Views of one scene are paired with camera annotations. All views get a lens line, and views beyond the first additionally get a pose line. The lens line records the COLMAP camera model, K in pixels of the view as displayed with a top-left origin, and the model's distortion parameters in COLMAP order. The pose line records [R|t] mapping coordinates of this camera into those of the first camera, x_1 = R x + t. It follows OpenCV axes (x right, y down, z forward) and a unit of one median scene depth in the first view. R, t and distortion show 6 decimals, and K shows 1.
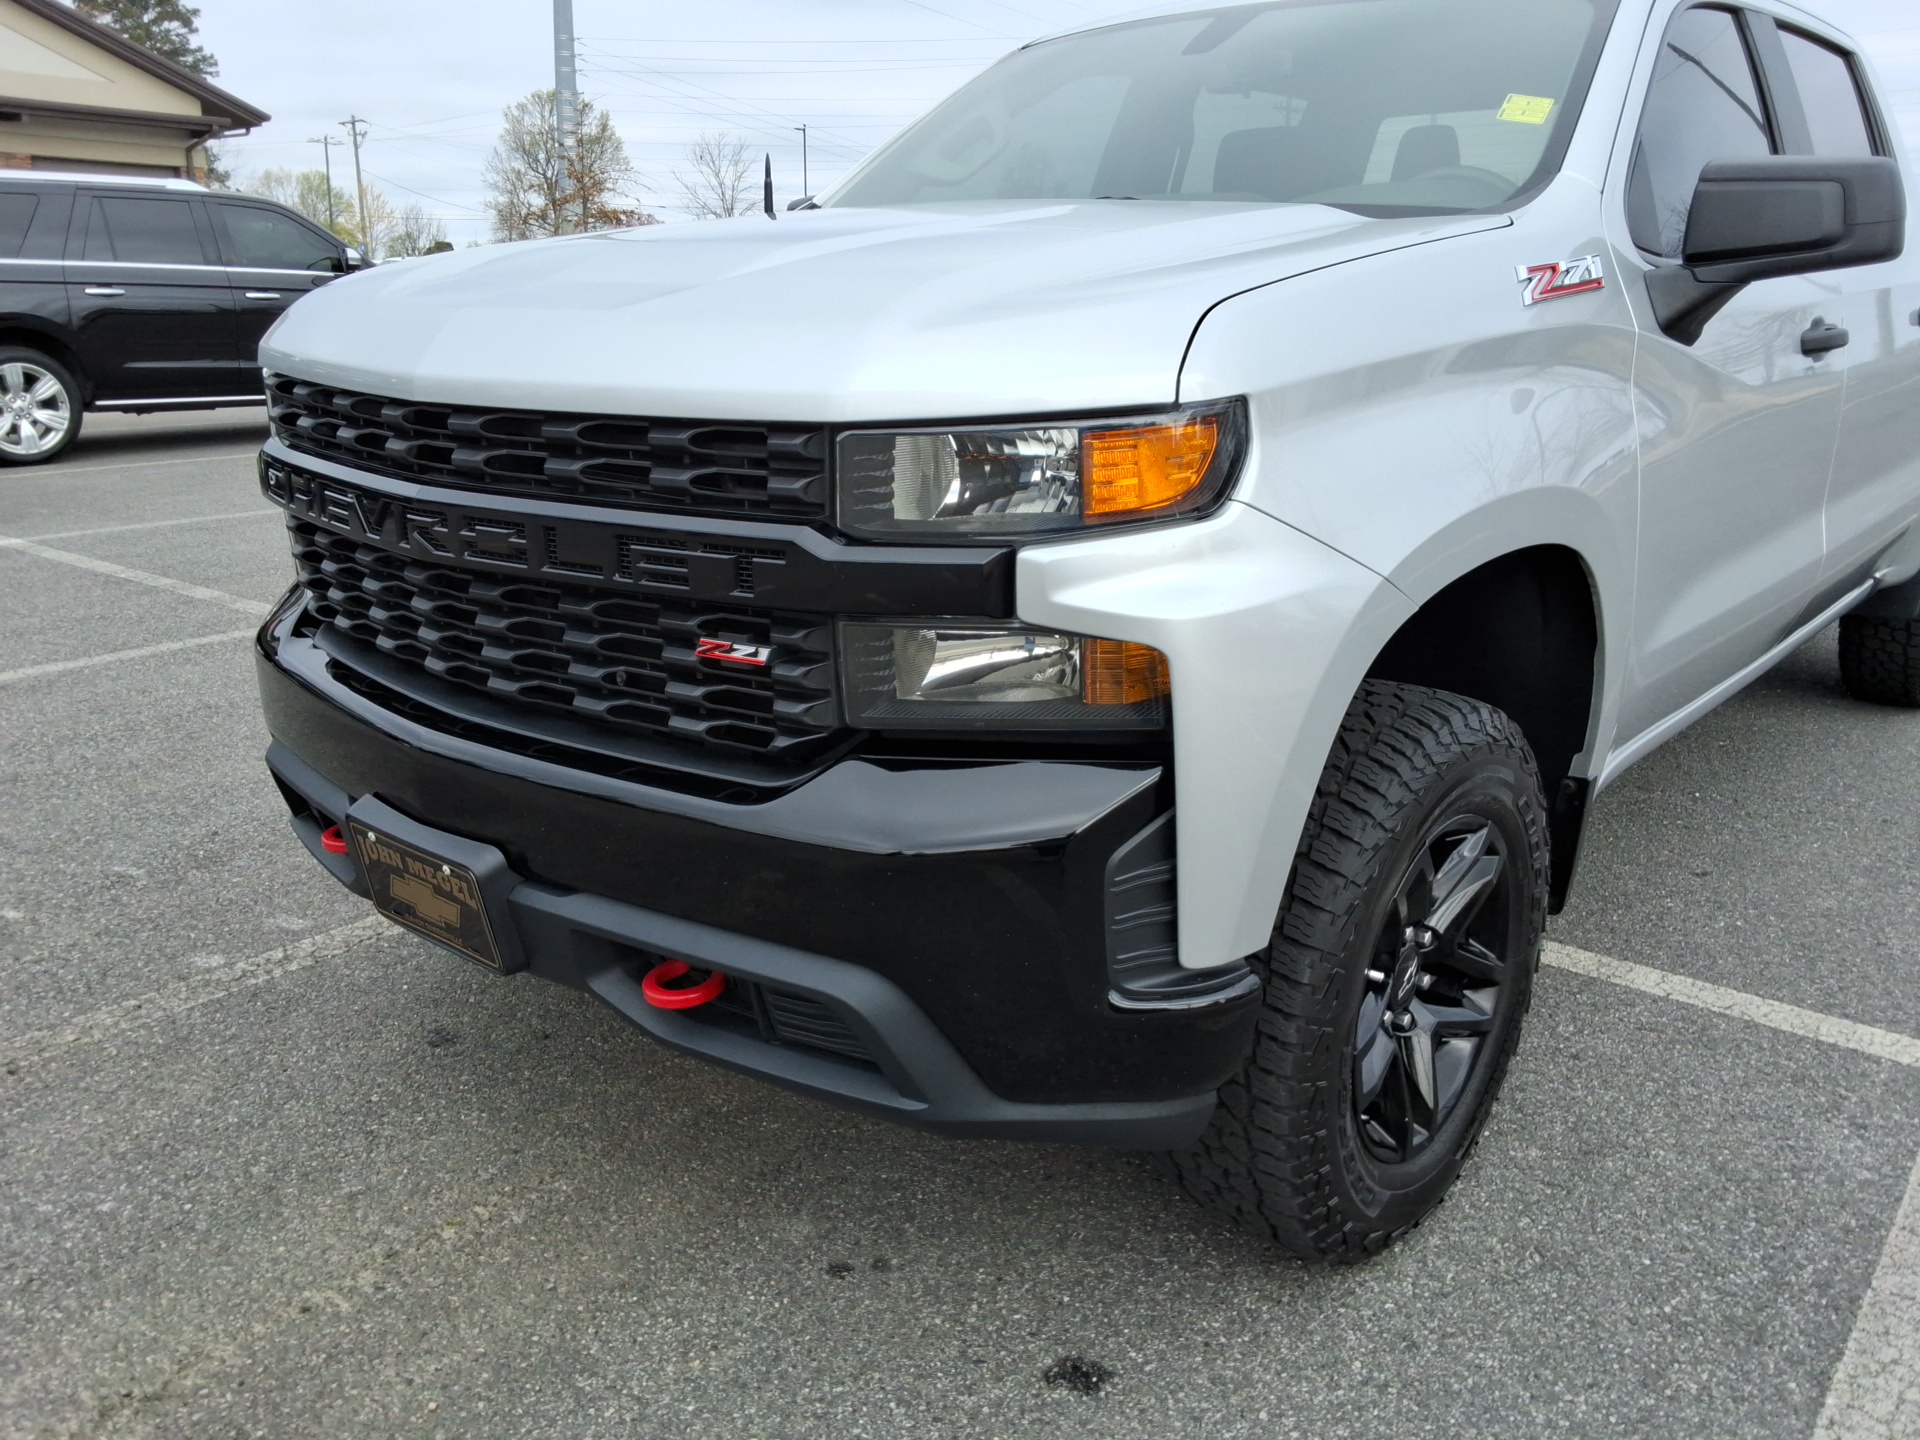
lens RADIAL K [[1544.7, 0, 974.5], [0, 1544.7, 713.4], [0, 0, 1]] dist [0.108528, -0.164492]
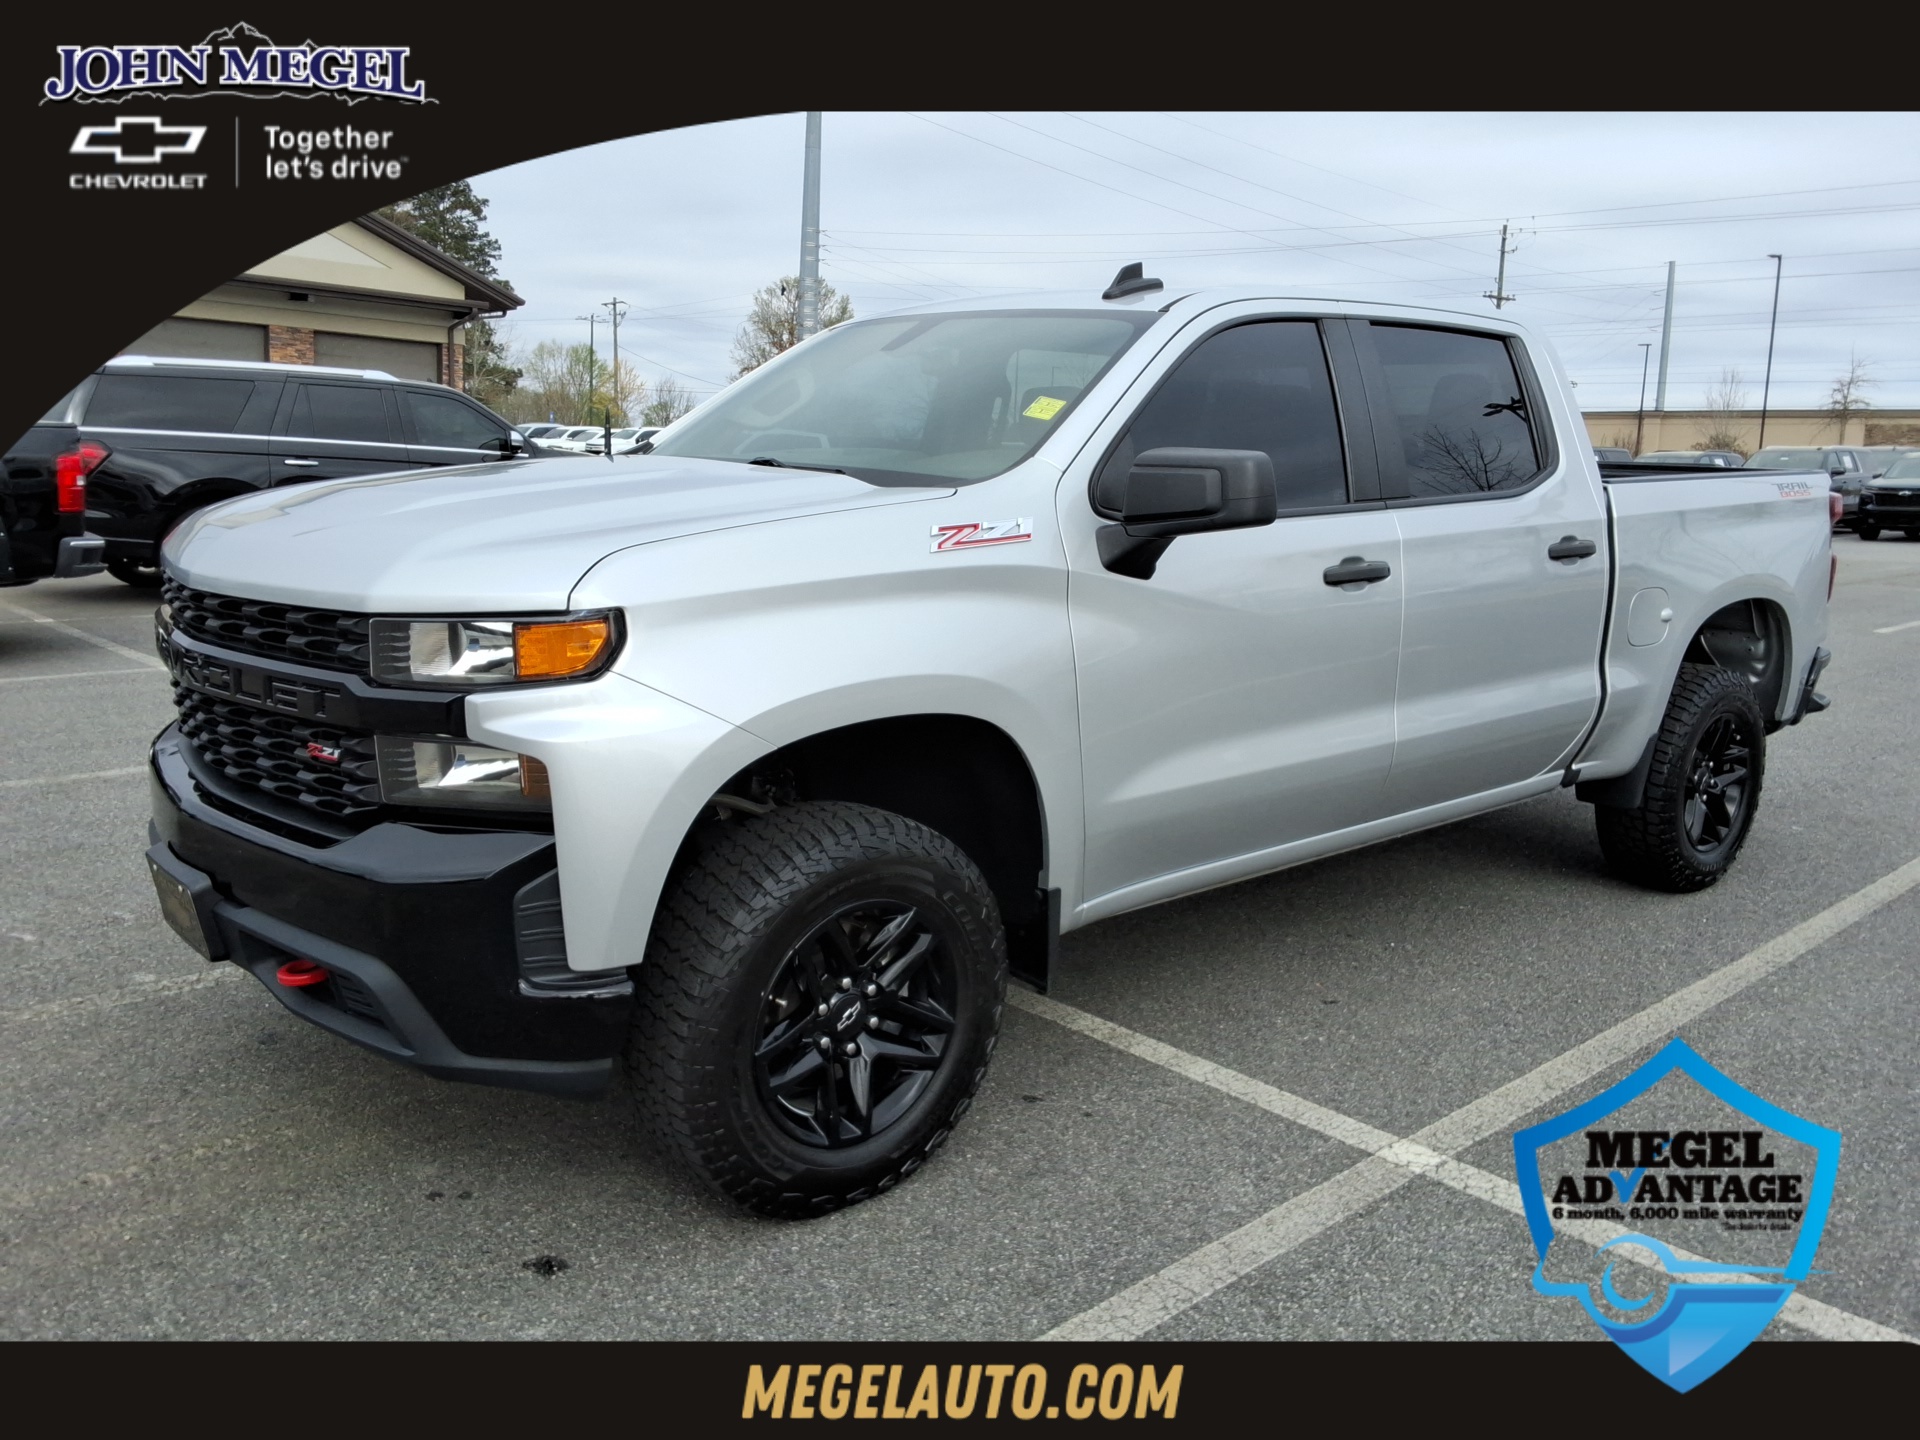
lens RADIAL K [[1544.7, 0, 980.8], [0, 1544.7, 715.6], [0, 0, 1]] dist [0.108528, -0.164492]
pose [[0.990174, 0.048480, -0.131168, 0.604643], [-0.061776, 0.993141, -0.099274, 0.034417], [0.125456, 0.106402, 0.986377, -0.418702]]
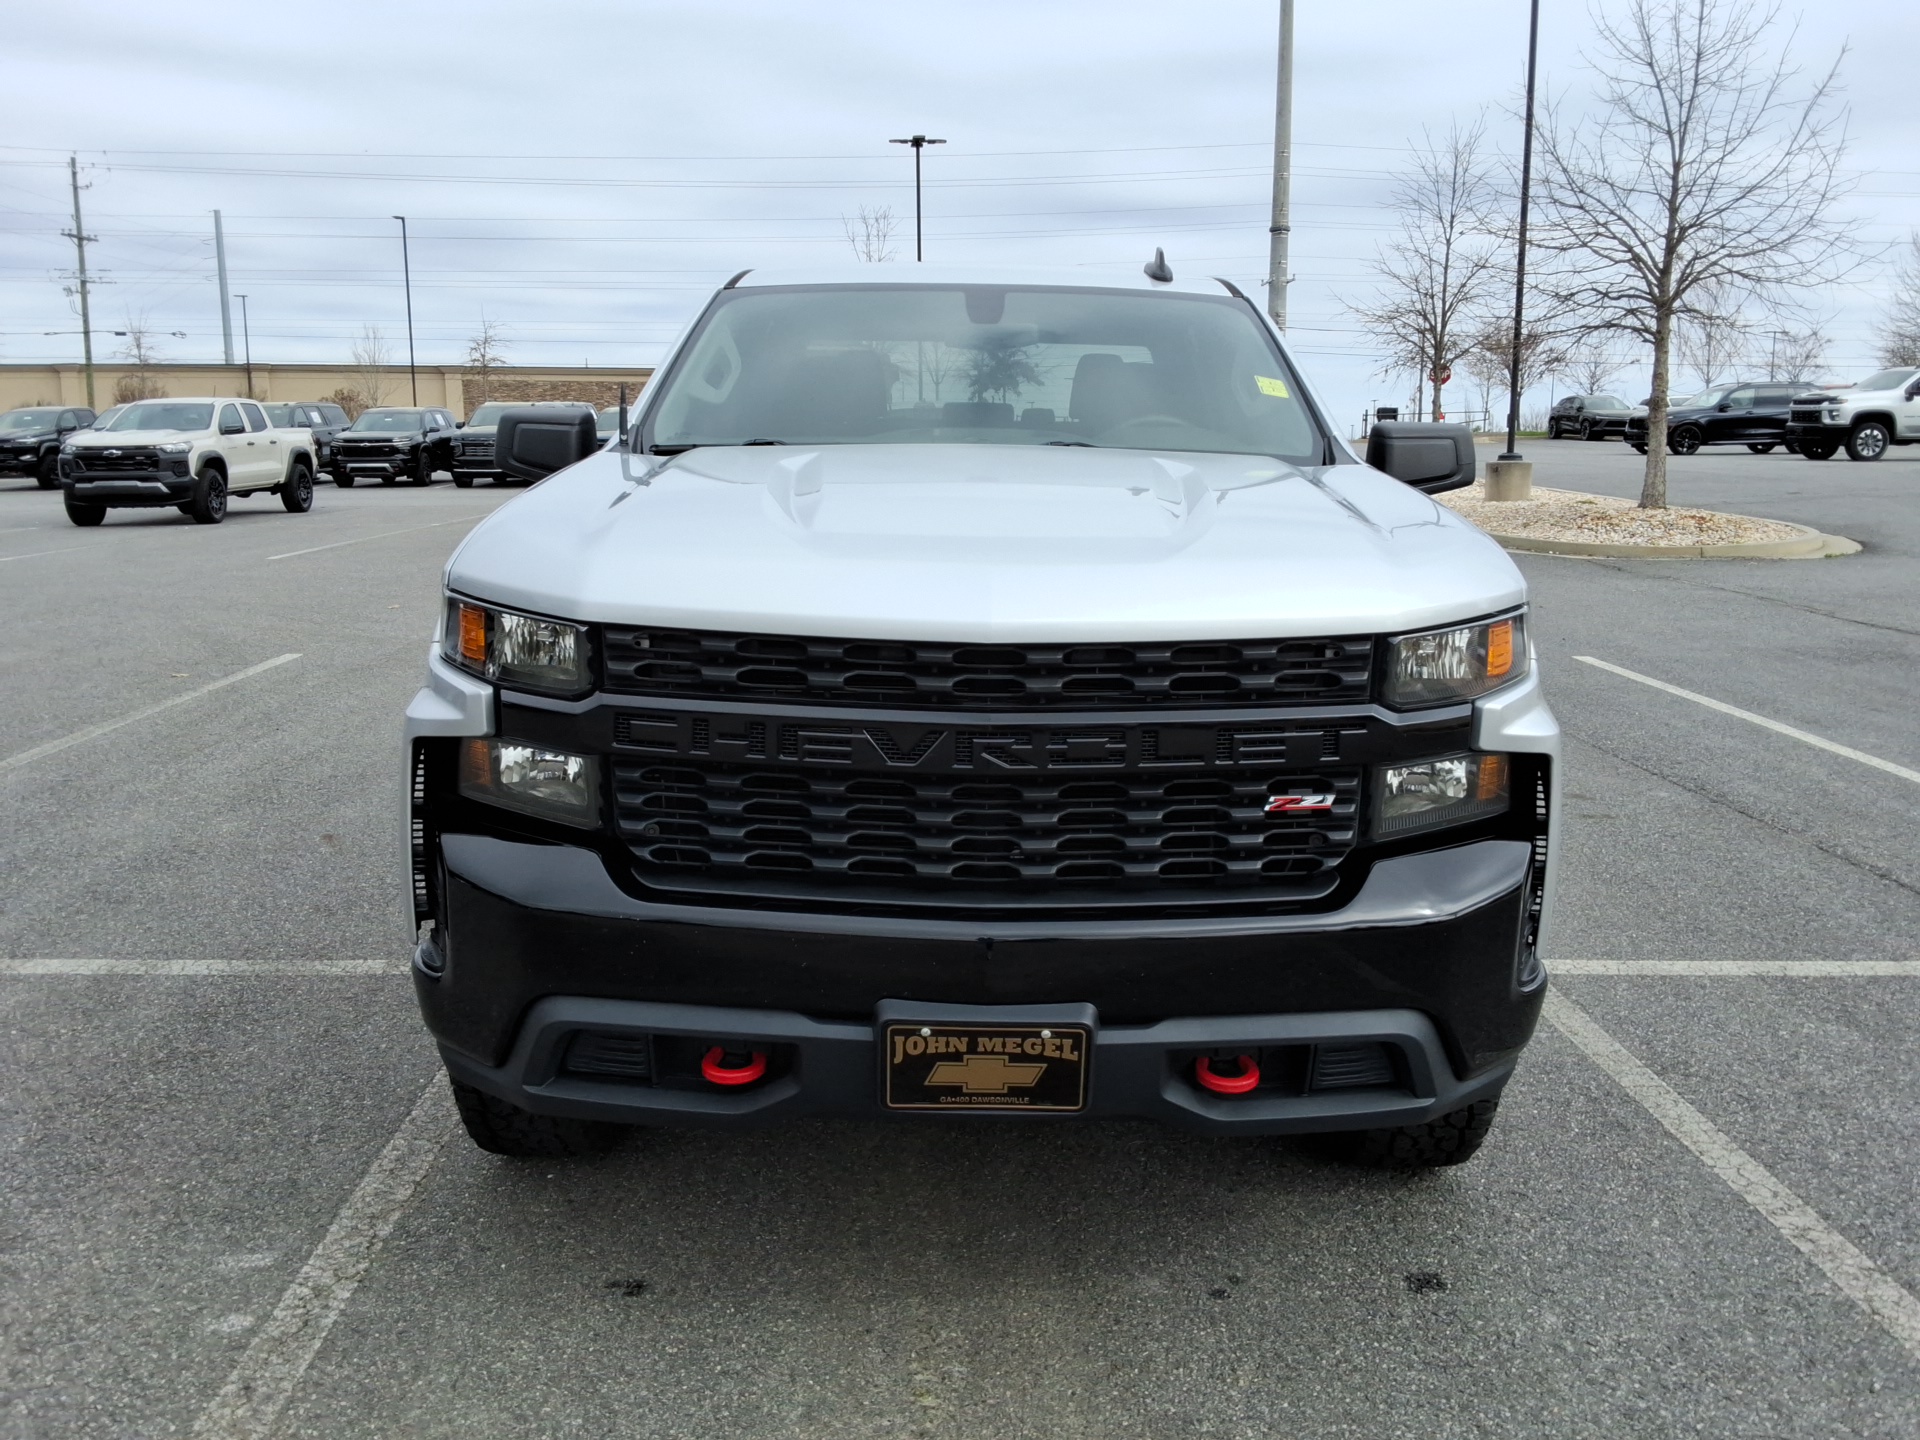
lens RADIAL K [[1544.7, 0, 981.8], [0, 1544.7, 701.8], [0, 0, 1]] dist [0.108528, -0.164492]
pose [[0.753167, -0.109667, 0.648624, -1.050038], [0.169745, 0.985014, -0.030561, -0.112230], [-0.635552, 0.133118, 0.760495, 0.107280]]
